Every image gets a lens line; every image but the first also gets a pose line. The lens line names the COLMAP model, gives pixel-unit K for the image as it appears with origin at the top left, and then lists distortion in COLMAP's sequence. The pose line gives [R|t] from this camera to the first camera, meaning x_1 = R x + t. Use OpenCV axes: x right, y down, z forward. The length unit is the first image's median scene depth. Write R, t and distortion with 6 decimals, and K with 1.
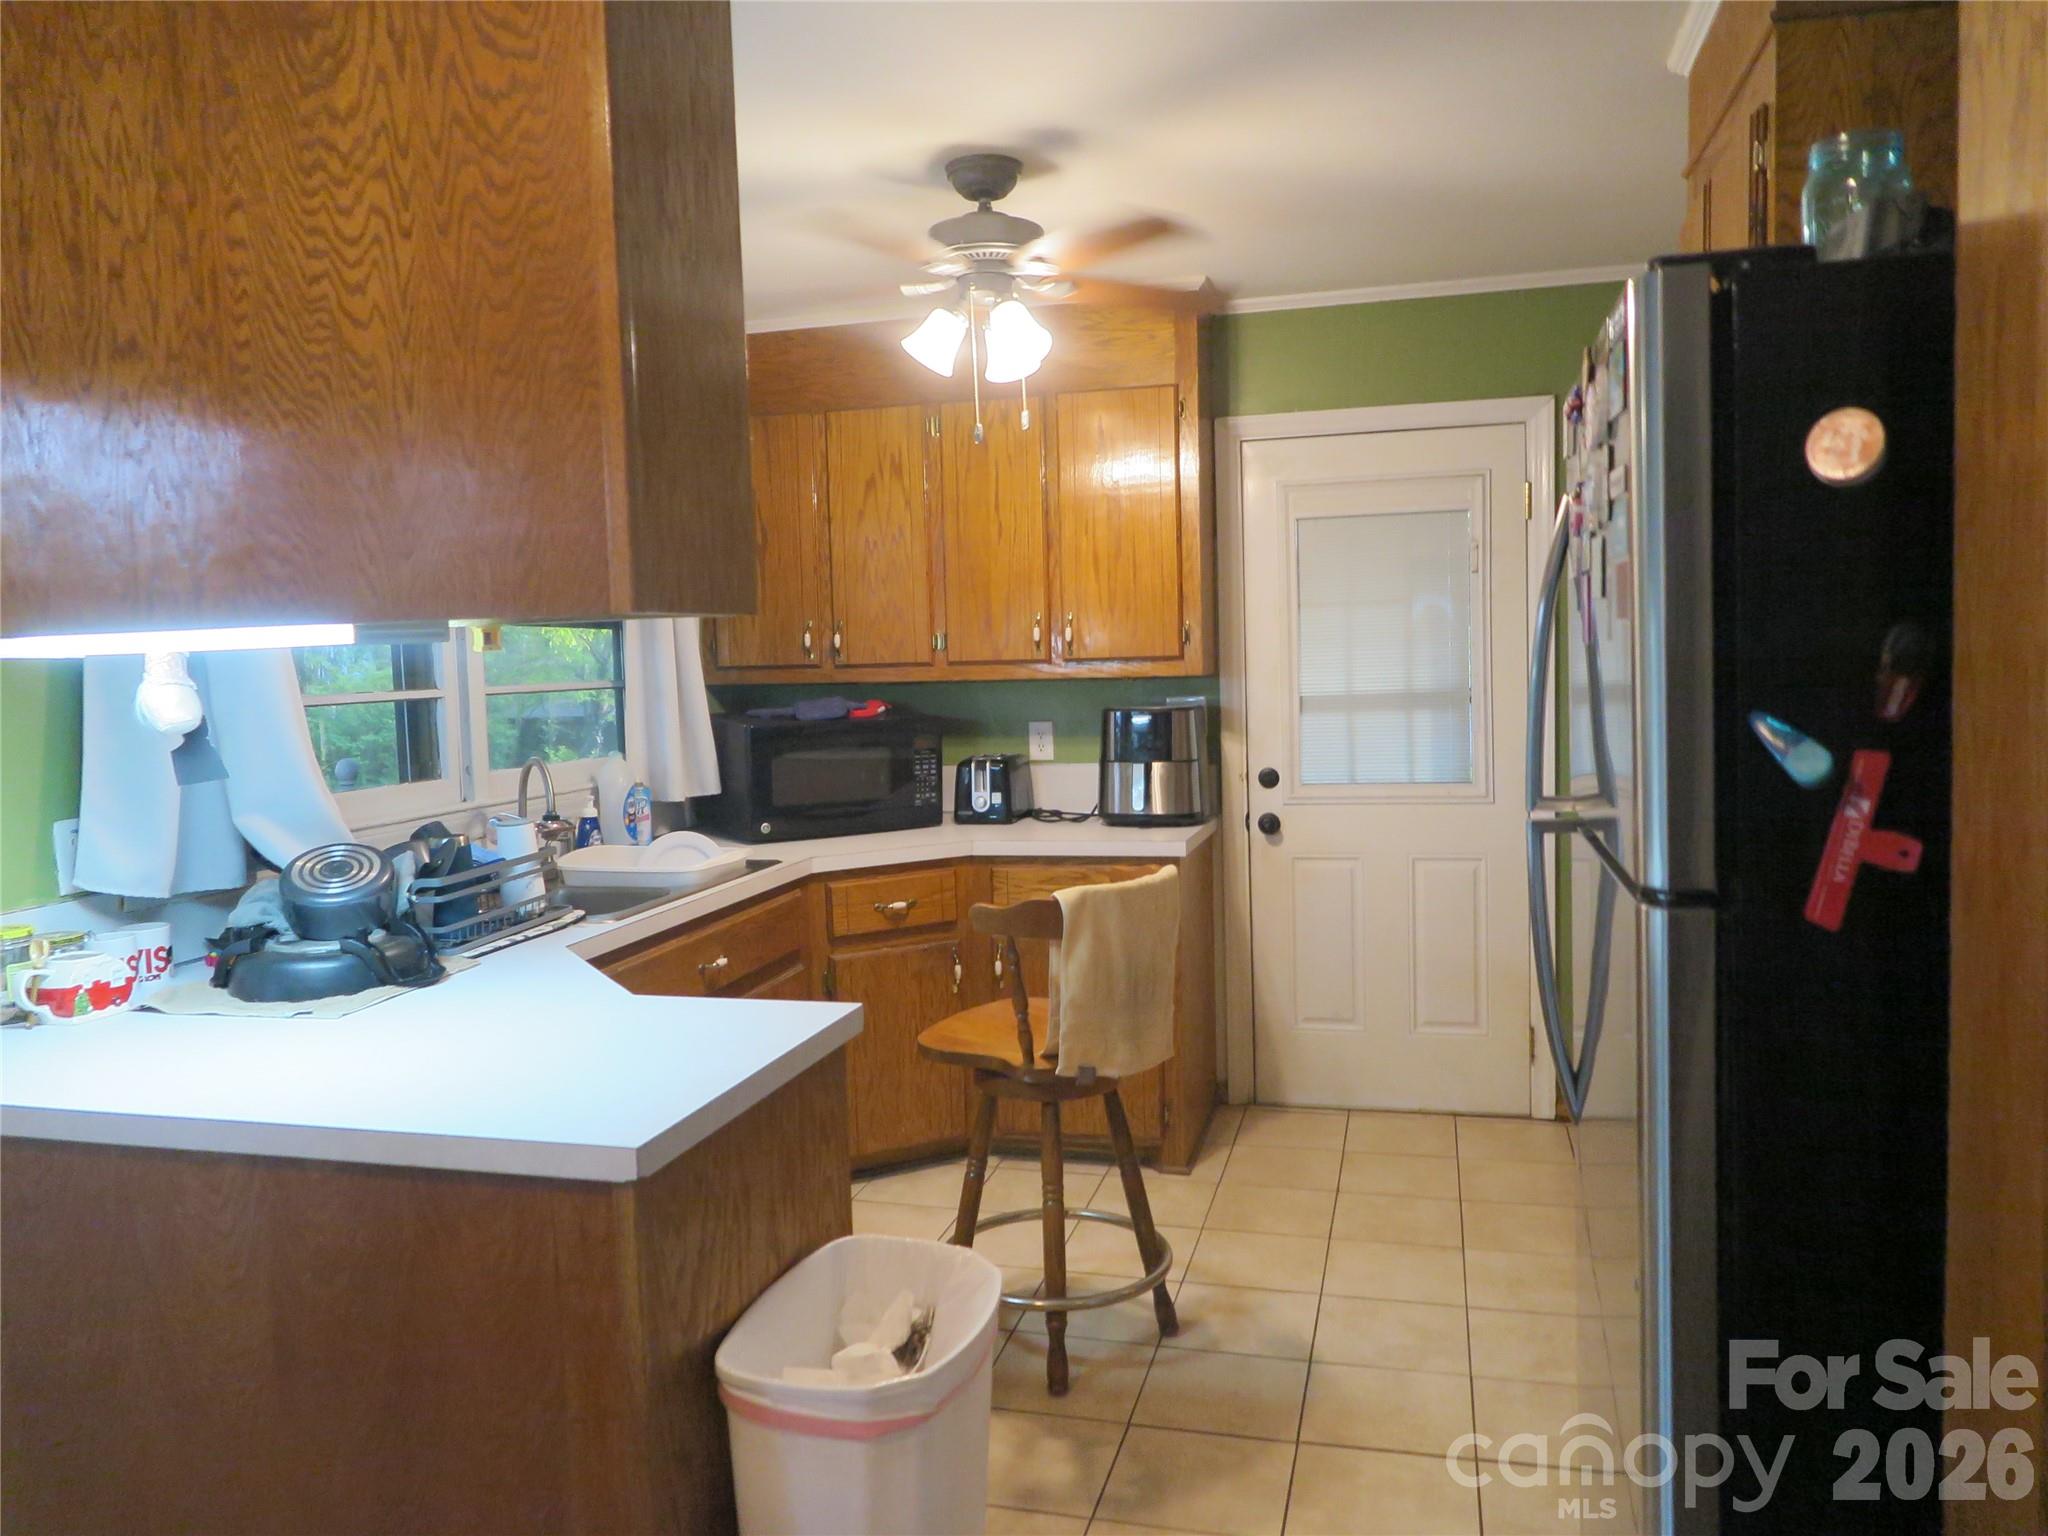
lens RADIAL K [[1470.5, 0, 1023.1], [0, 1470.5, 769.0], [0, 0, 1]] dist [-0.009077, 0.001212]
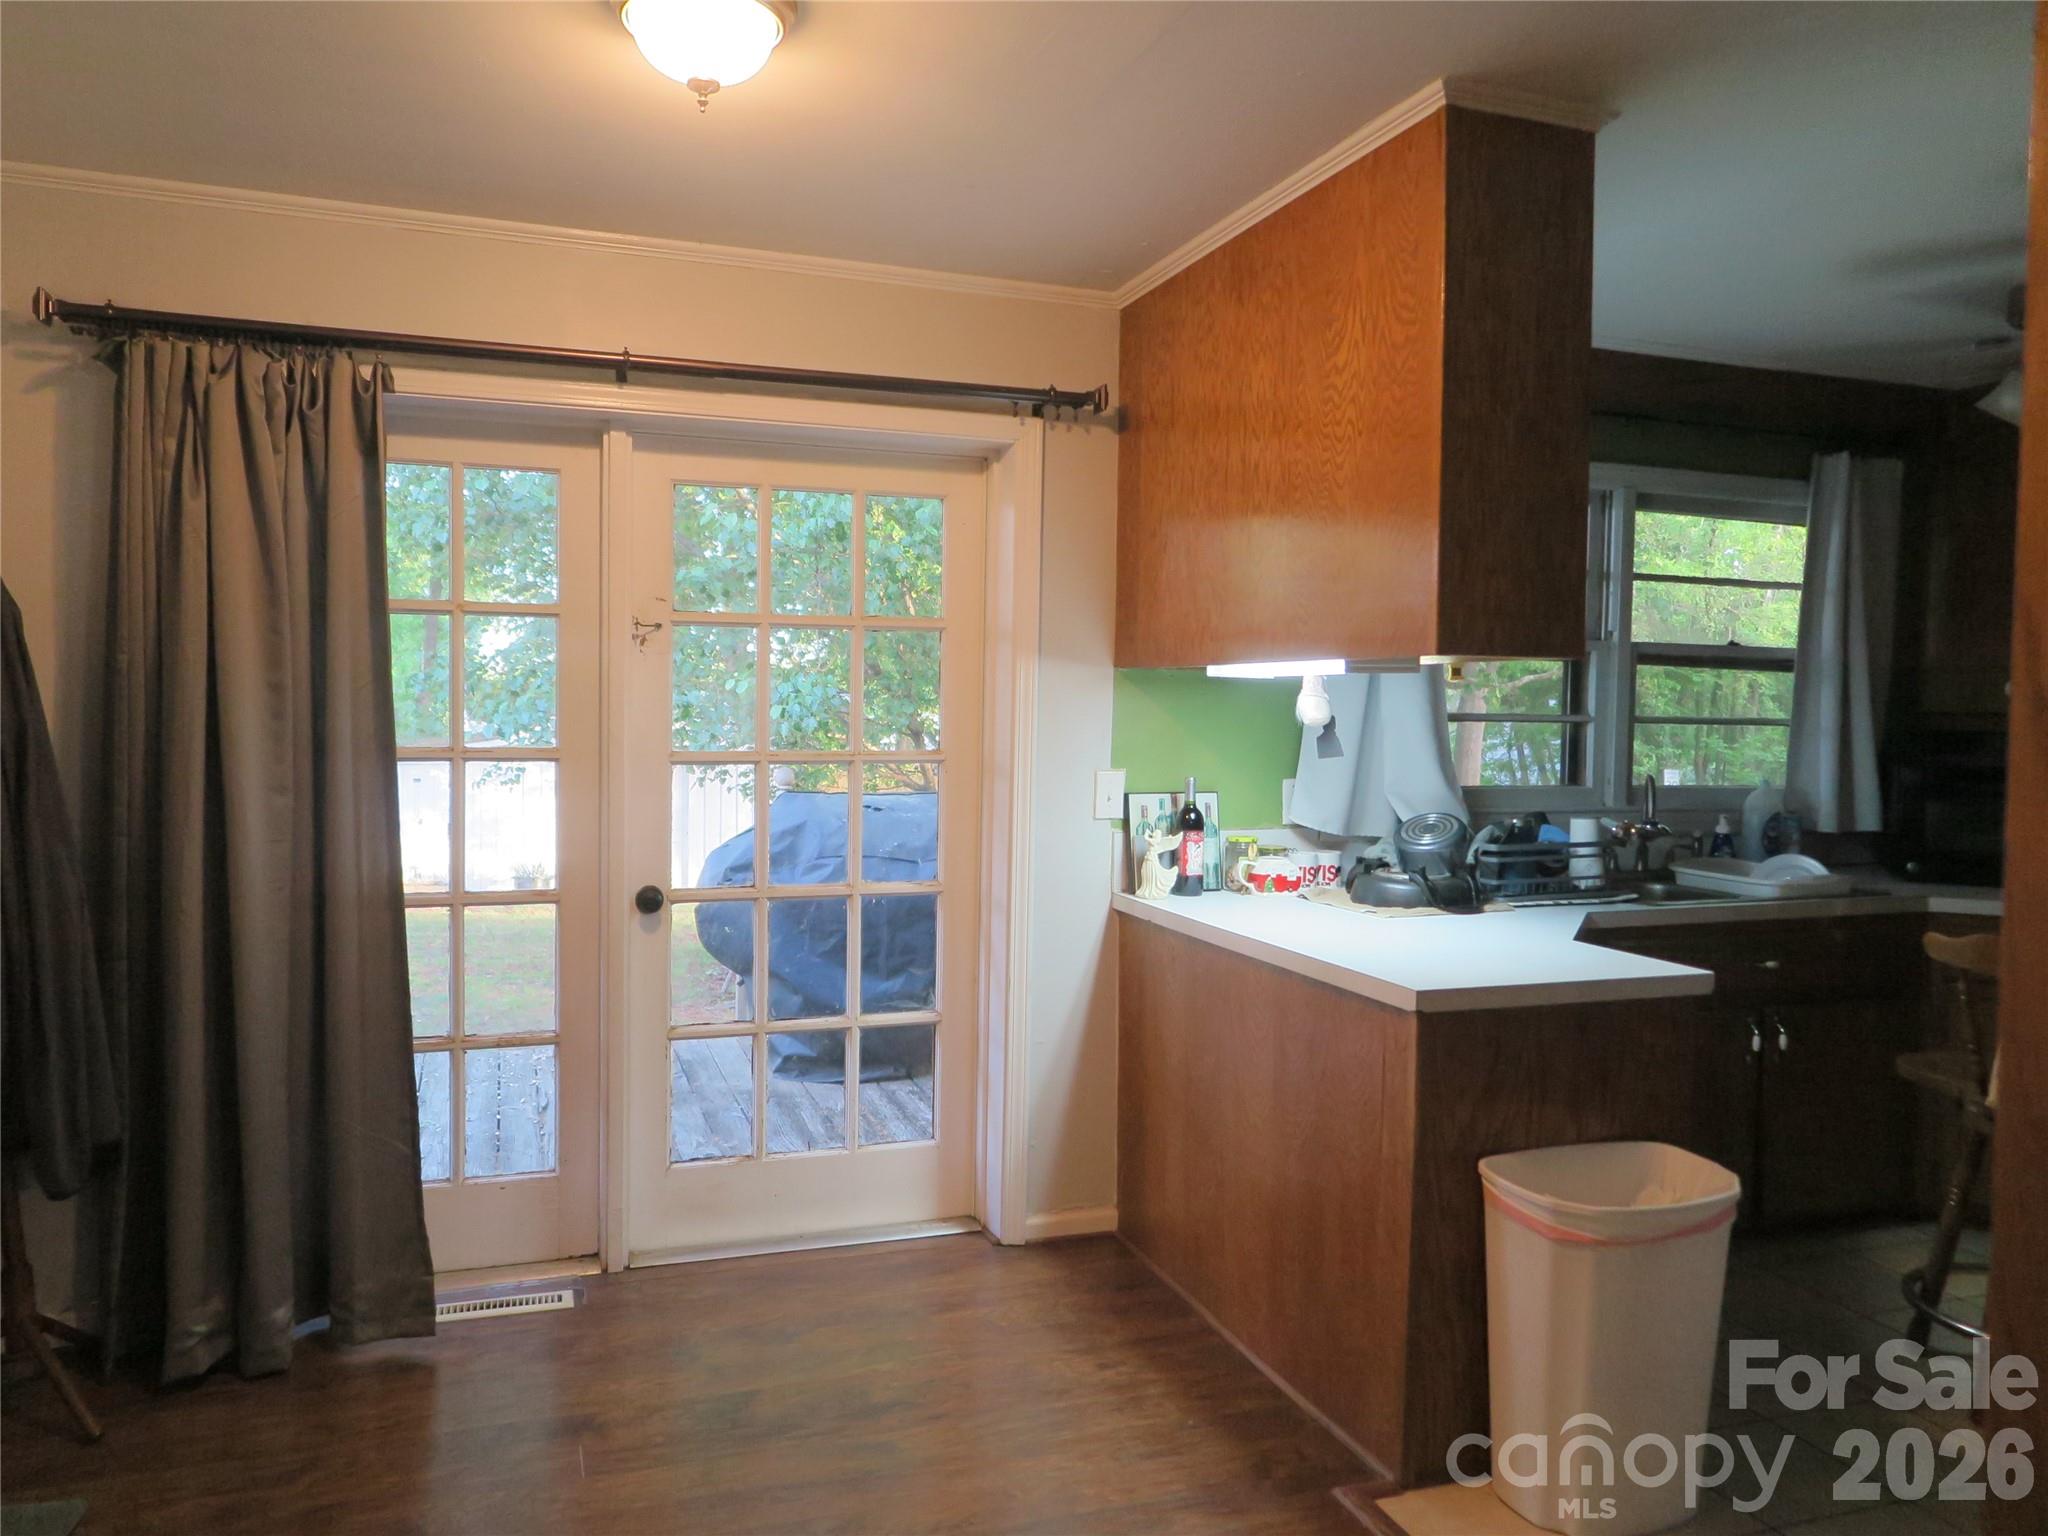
lens RADIAL K [[1470.5, 0, 1025.6], [0, 1470.5, 767.1], [0, 0, 1]] dist [-0.009077, 0.001212]
pose [[0.569867, 0.072533, -0.818530, 0.717611], [-0.098169, 0.994972, 0.019822, 0.025113], [0.815852, 0.069058, 0.574122, -0.252844]]
